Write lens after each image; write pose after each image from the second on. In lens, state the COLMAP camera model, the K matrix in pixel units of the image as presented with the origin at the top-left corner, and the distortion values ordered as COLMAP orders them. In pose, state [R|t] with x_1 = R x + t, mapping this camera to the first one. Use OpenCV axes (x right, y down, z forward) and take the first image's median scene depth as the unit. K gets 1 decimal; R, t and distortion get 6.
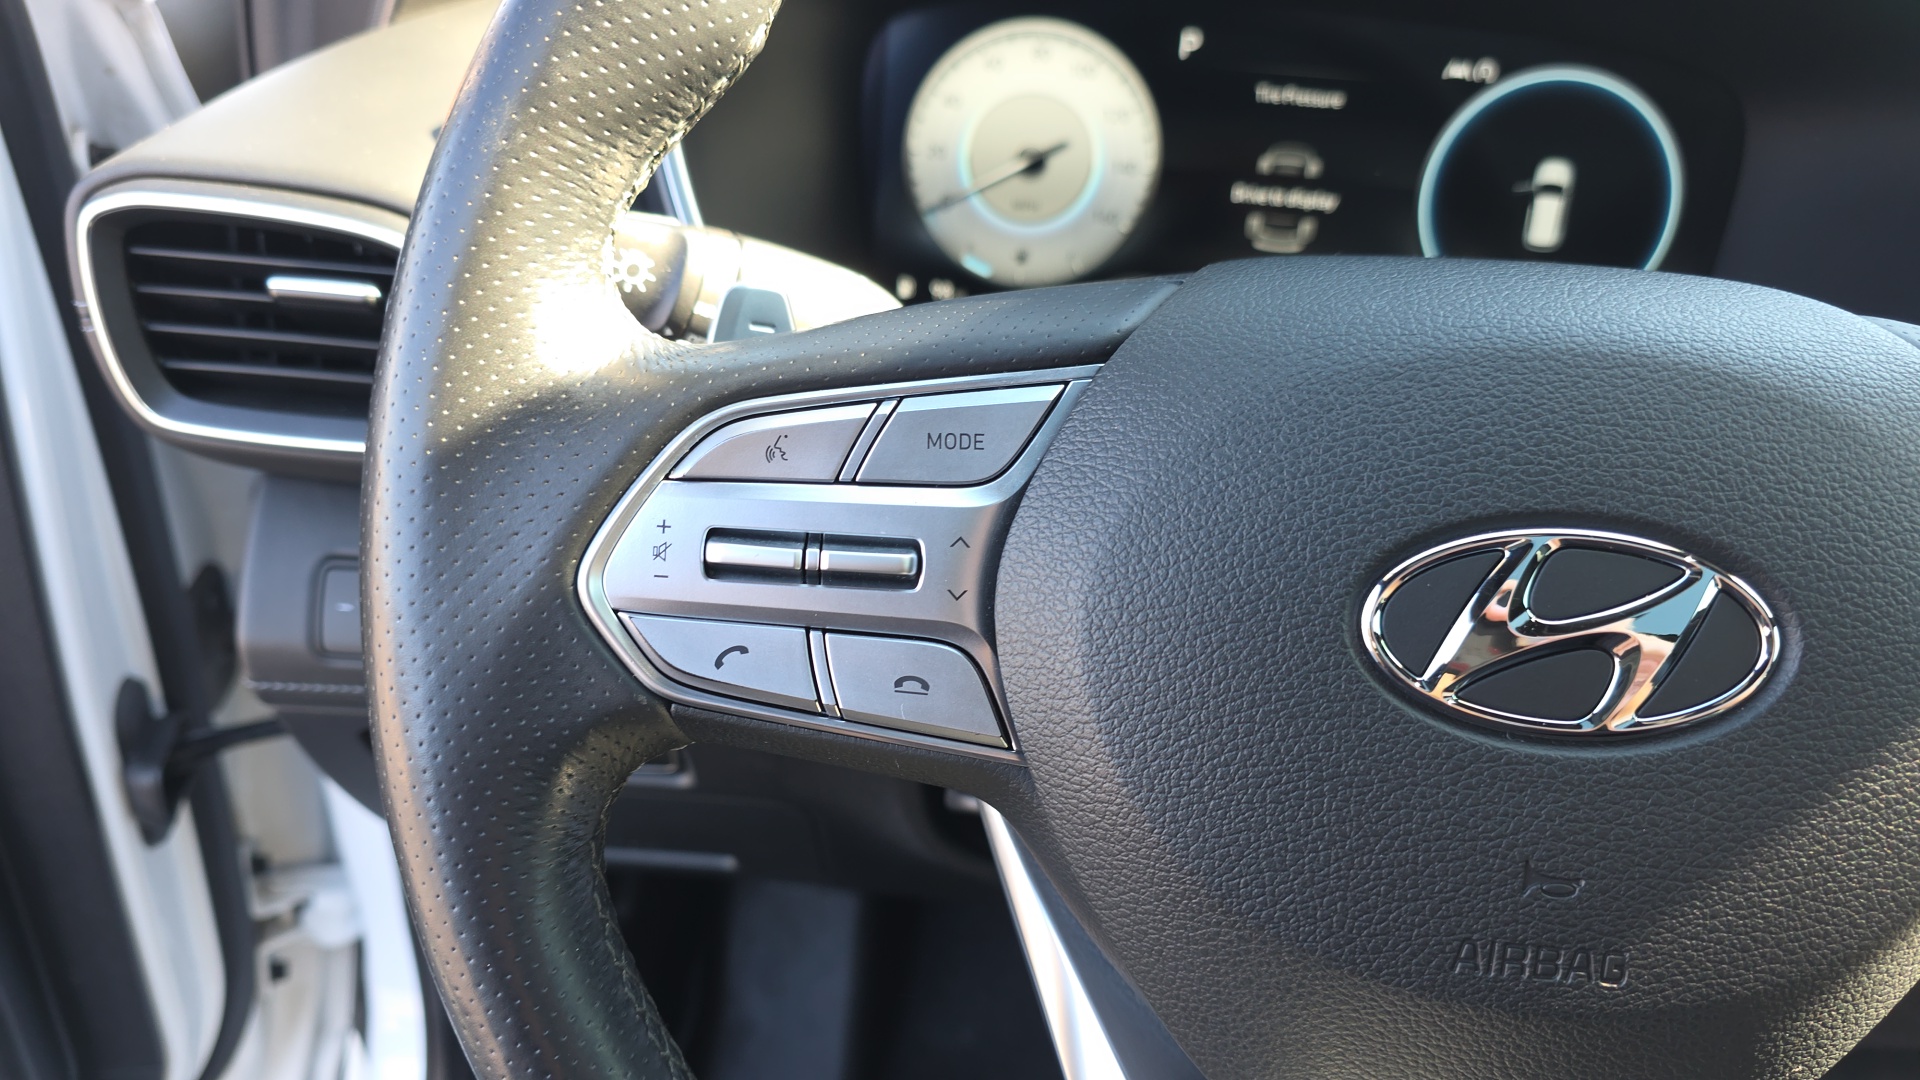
lens RADIAL K [[1275.4, 0, 950.6], [0, 1275.4, 552.7], [0, 0, 1]] dist [-0.000901, -0.003843]
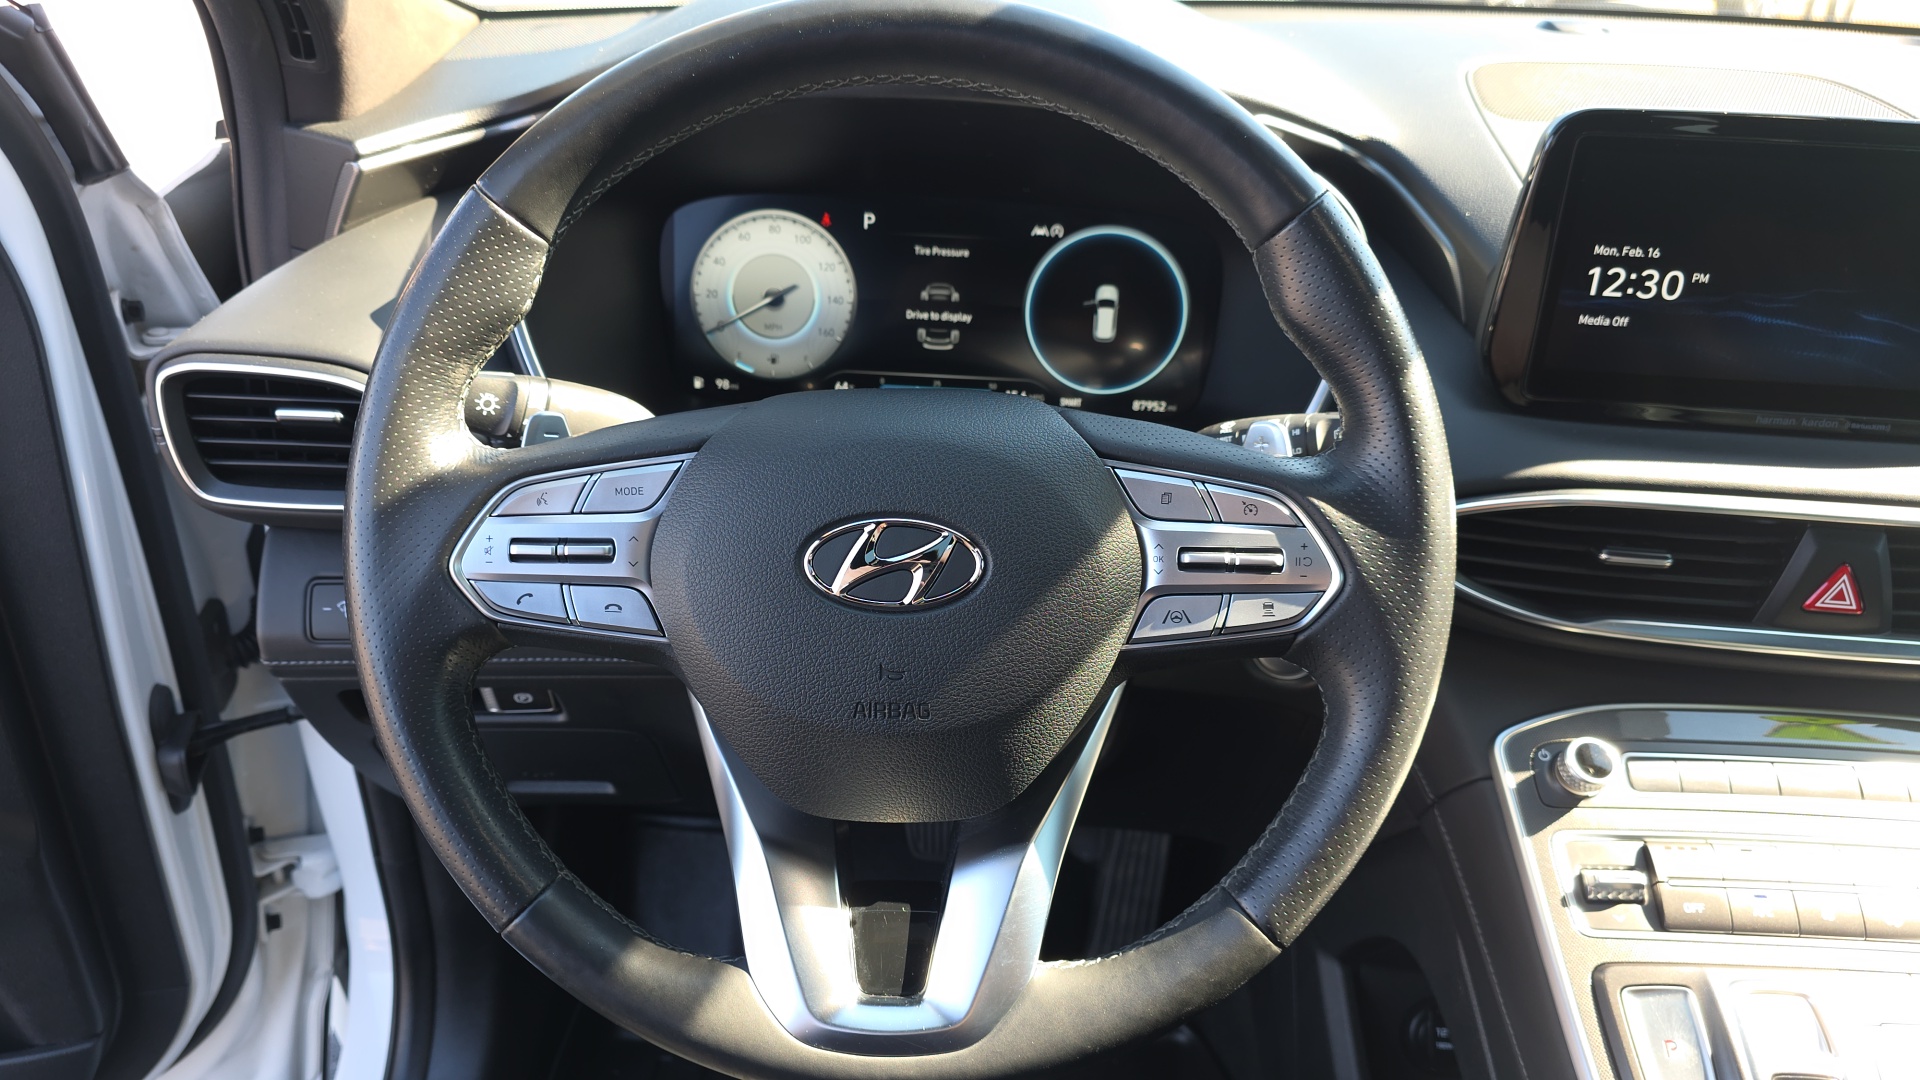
lens RADIAL K [[1251.3, 0, 960.0], [0, 1251.3, 540.0], [0, 0, 1]] dist [0.045322, -0.057425]
pose [[0.997876, -0.051376, 0.040060, 0.288101], [0.052545, 0.998205, -0.028721, 0.050458], [-0.038513, 0.030765, 0.998784, -0.684940]]
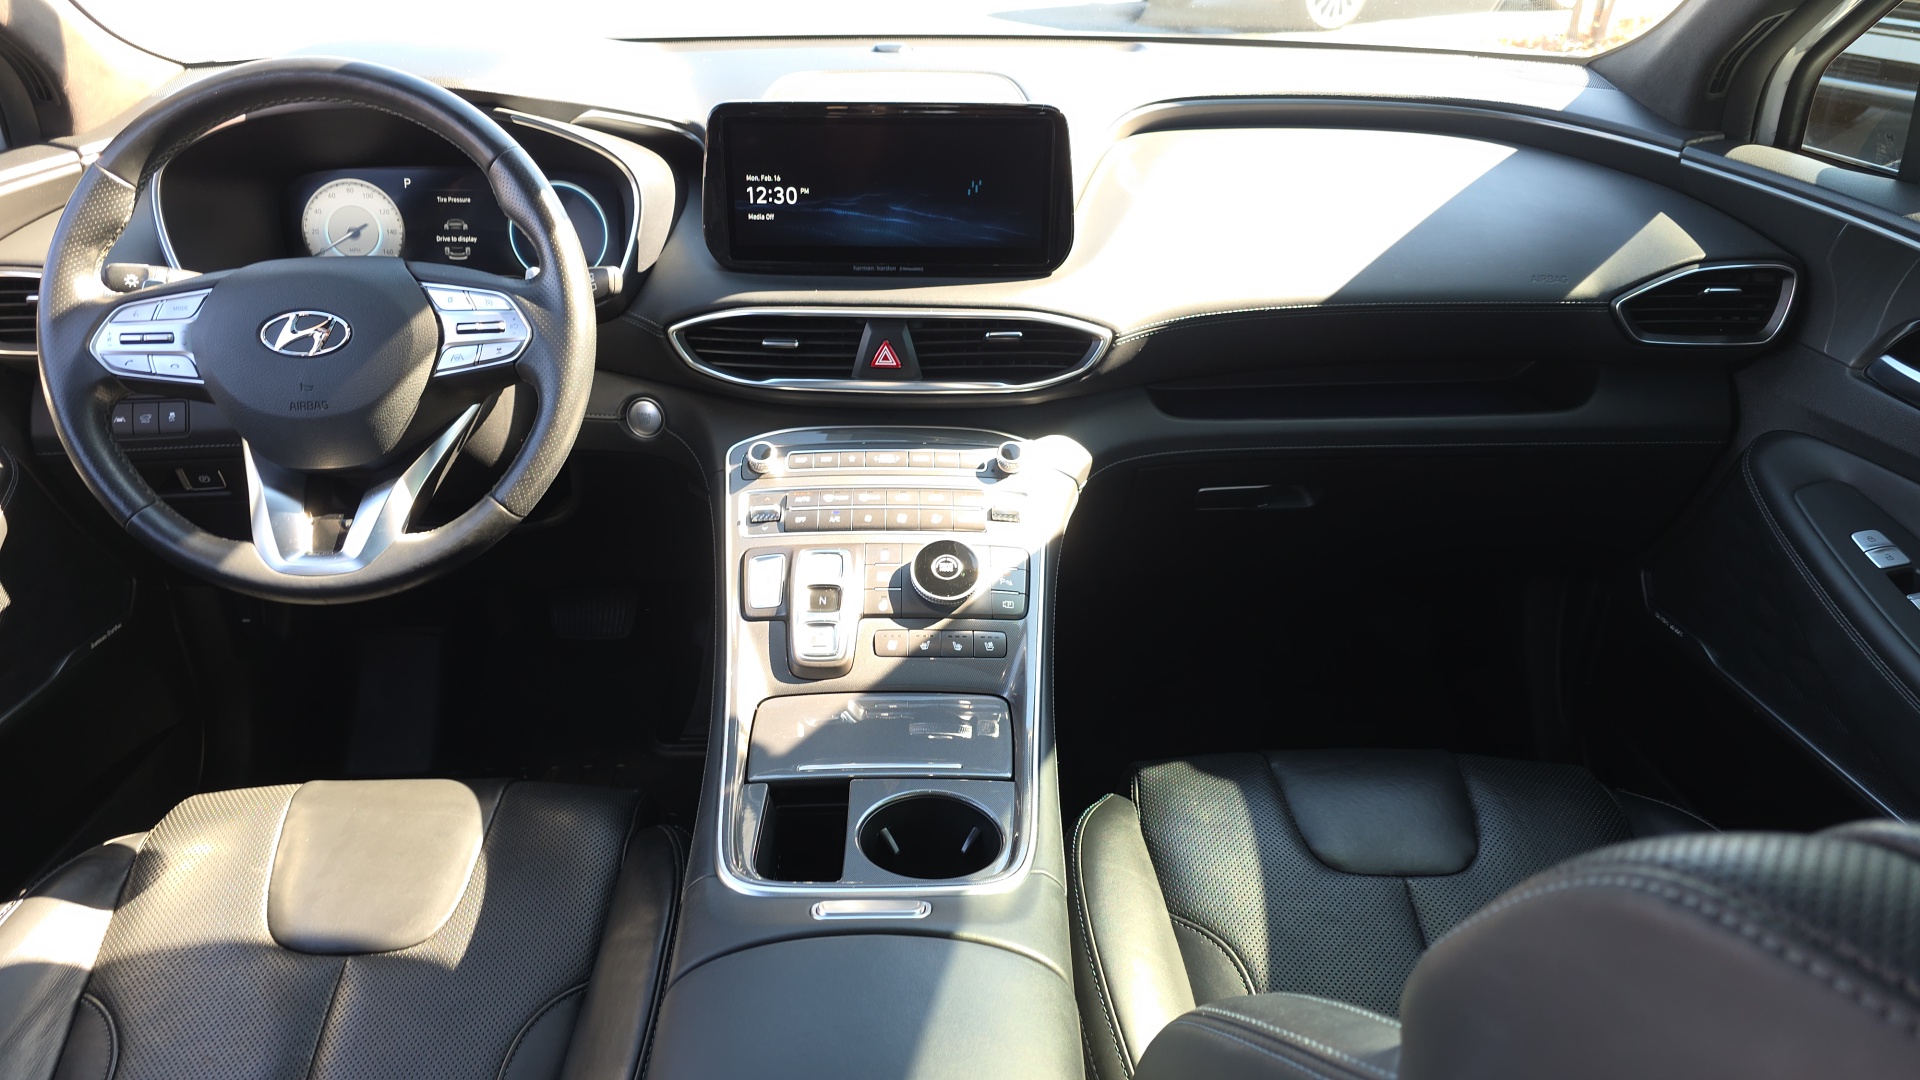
lens RADIAL K [[1251.3, 0, 960.0], [0, 1251.3, 540.0], [0, 0, 1]] dist [0.045322, -0.057425]
pose [[0.992133, -0.100884, 0.074128, 1.364402], [0.103353, 0.994185, -0.030250, 0.669961], [-0.070645, 0.037674, 0.996790, -2.087459]]
